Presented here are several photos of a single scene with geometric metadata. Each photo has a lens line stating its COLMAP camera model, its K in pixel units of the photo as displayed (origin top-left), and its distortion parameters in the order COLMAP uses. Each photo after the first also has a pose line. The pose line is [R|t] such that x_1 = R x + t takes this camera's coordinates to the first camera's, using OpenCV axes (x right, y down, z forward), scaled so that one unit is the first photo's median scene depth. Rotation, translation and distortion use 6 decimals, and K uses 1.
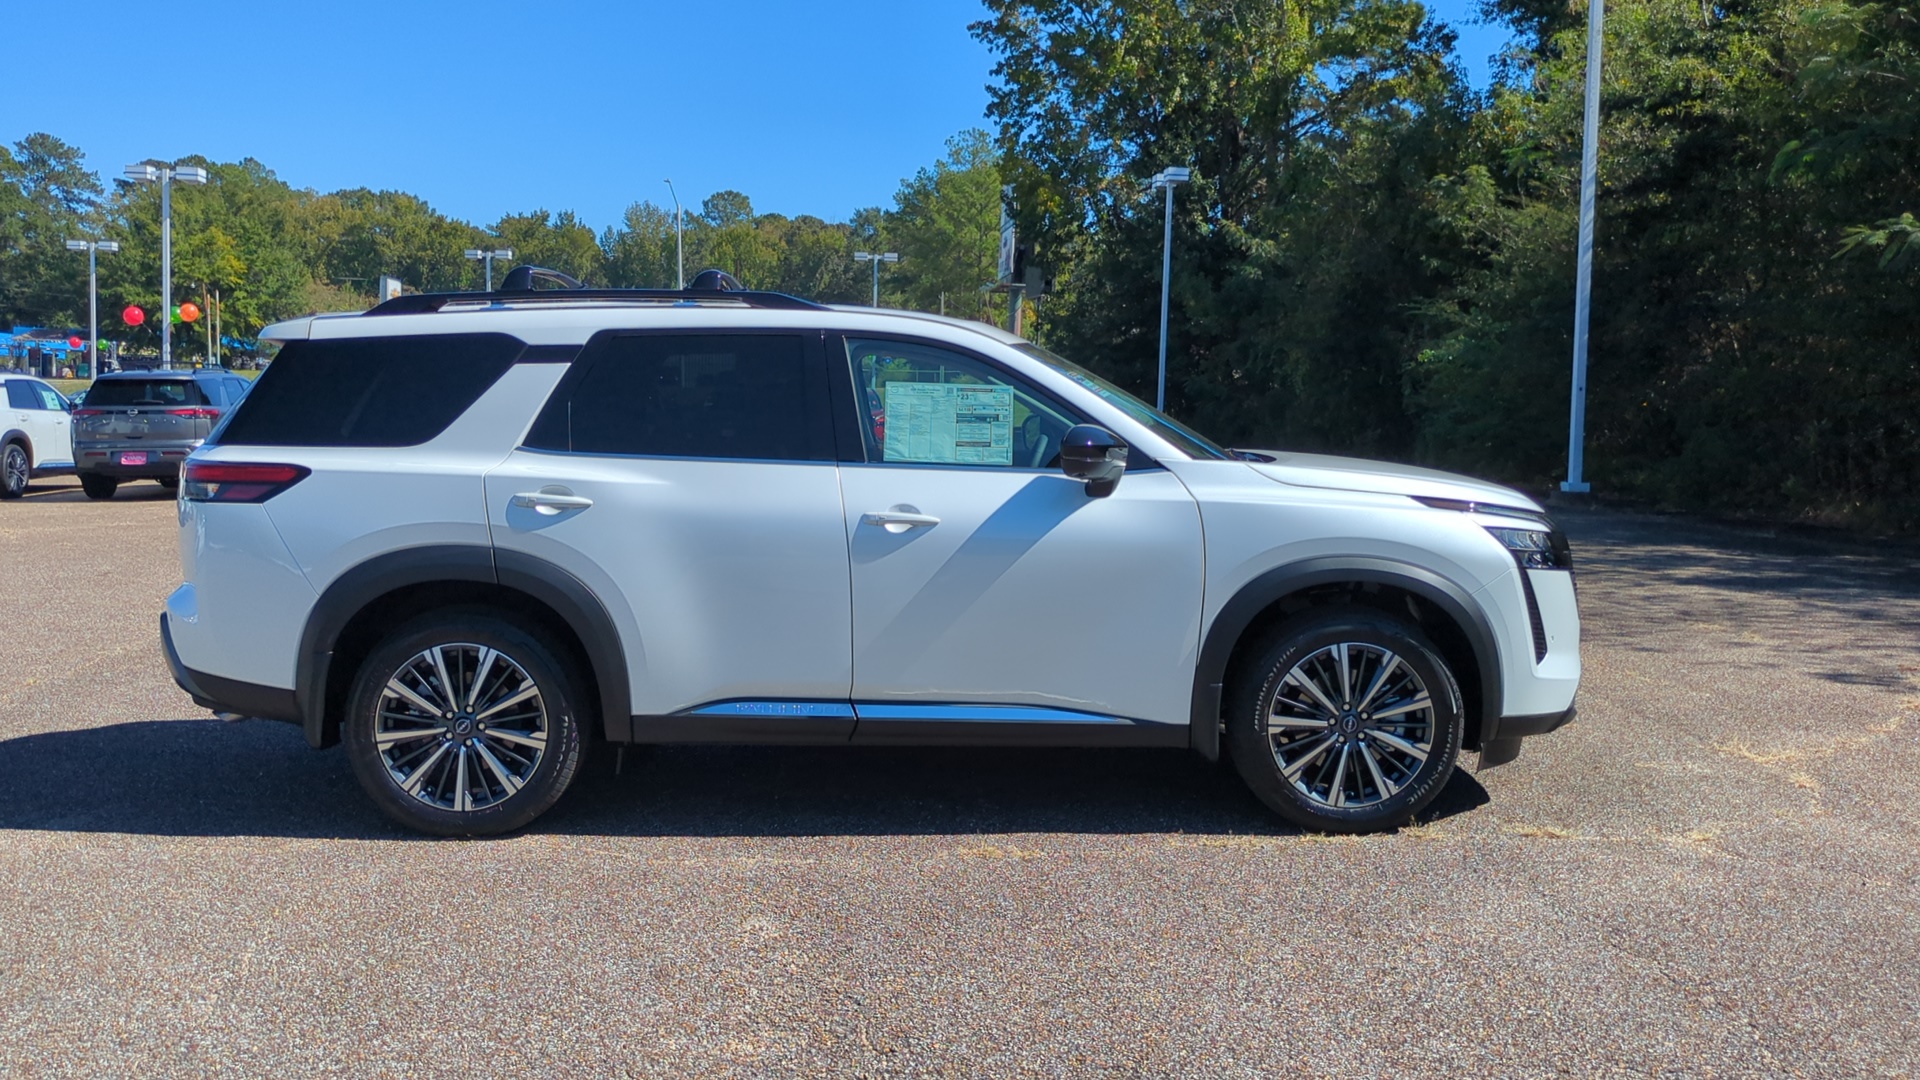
lens RADIAL K [[1642.5, 0, 955.6], [0, 1642.5, 525.0], [0, 0, 1]] dist [0.046901, -0.073028]
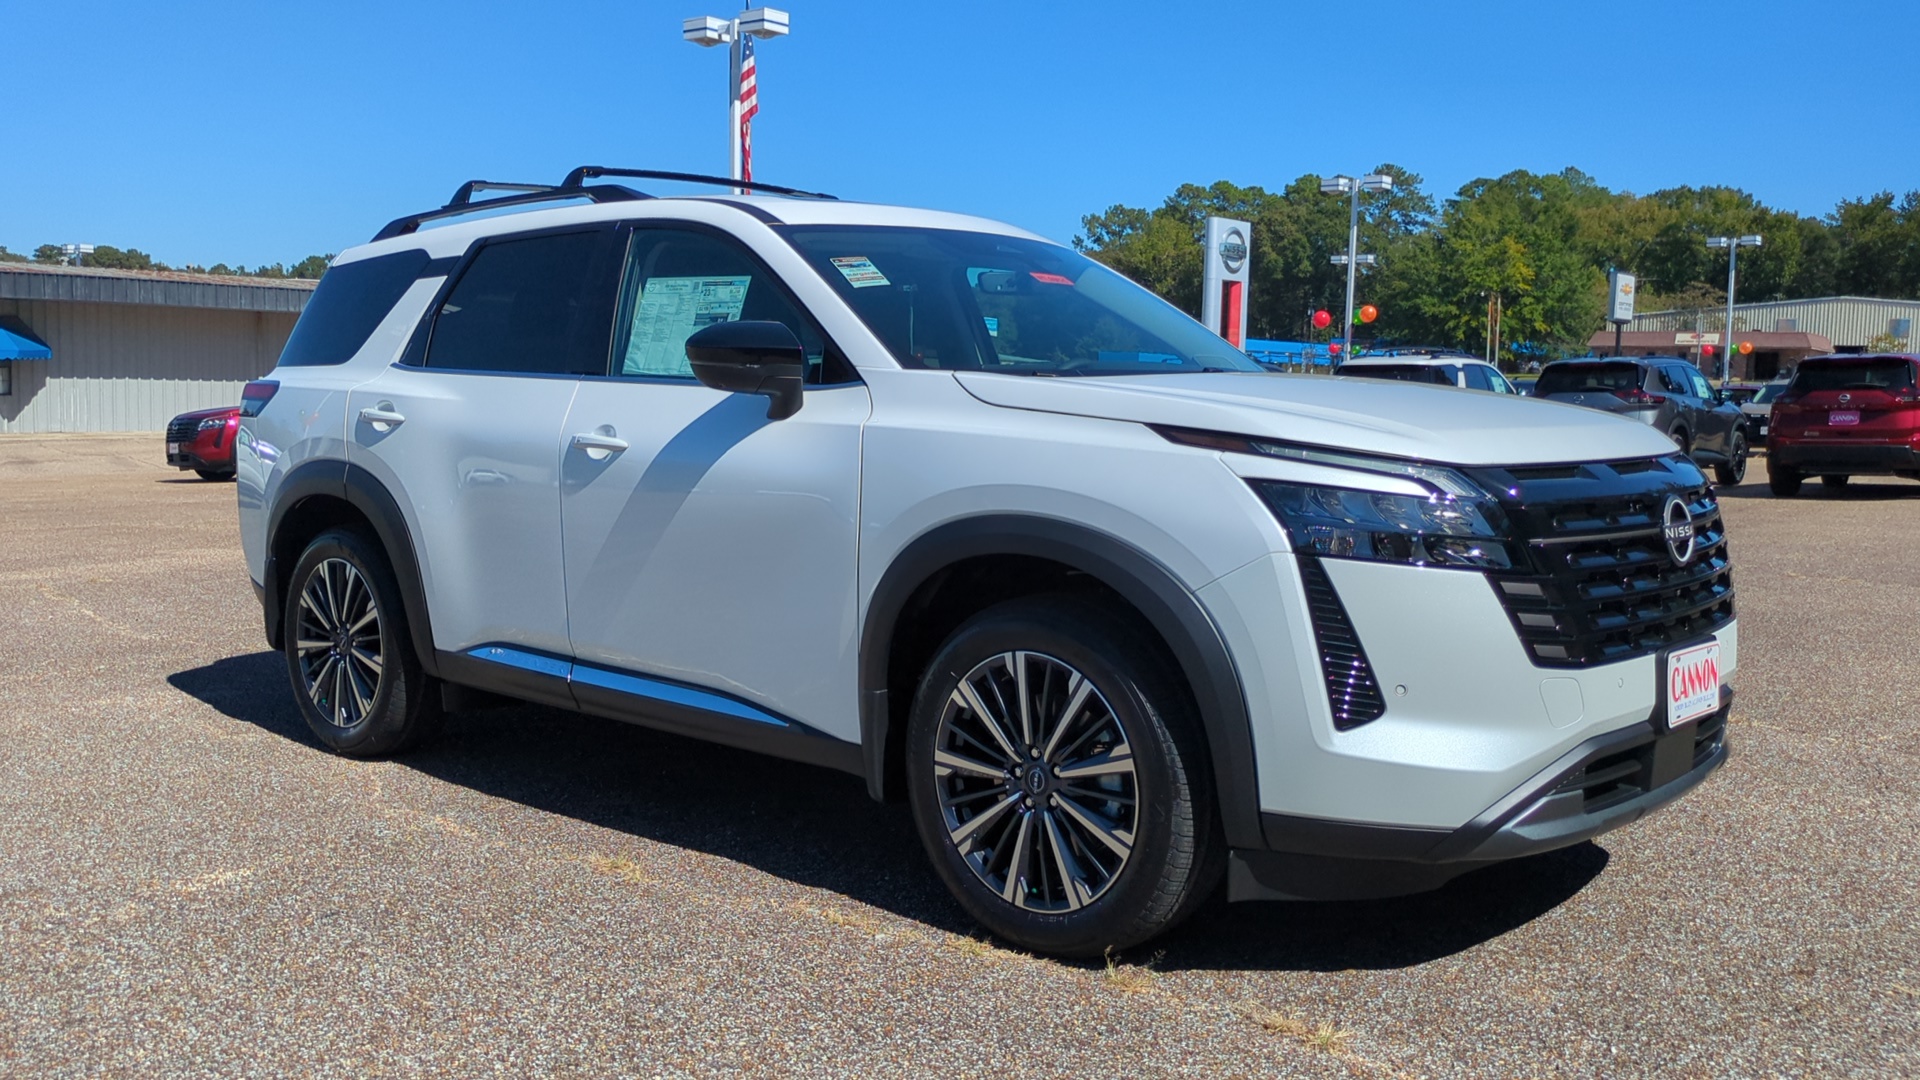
lens RADIAL K [[1642.5, 0, 955.6], [0, 1642.5, 525.0], [0, 0, 1]] dist [0.046901, -0.073028]
pose [[0.723988, 0.050721, -0.687945, 0.641403], [-0.053343, 0.998423, 0.017475, 0.013242], [0.687747, 0.024046, 0.725552, 0.512779]]
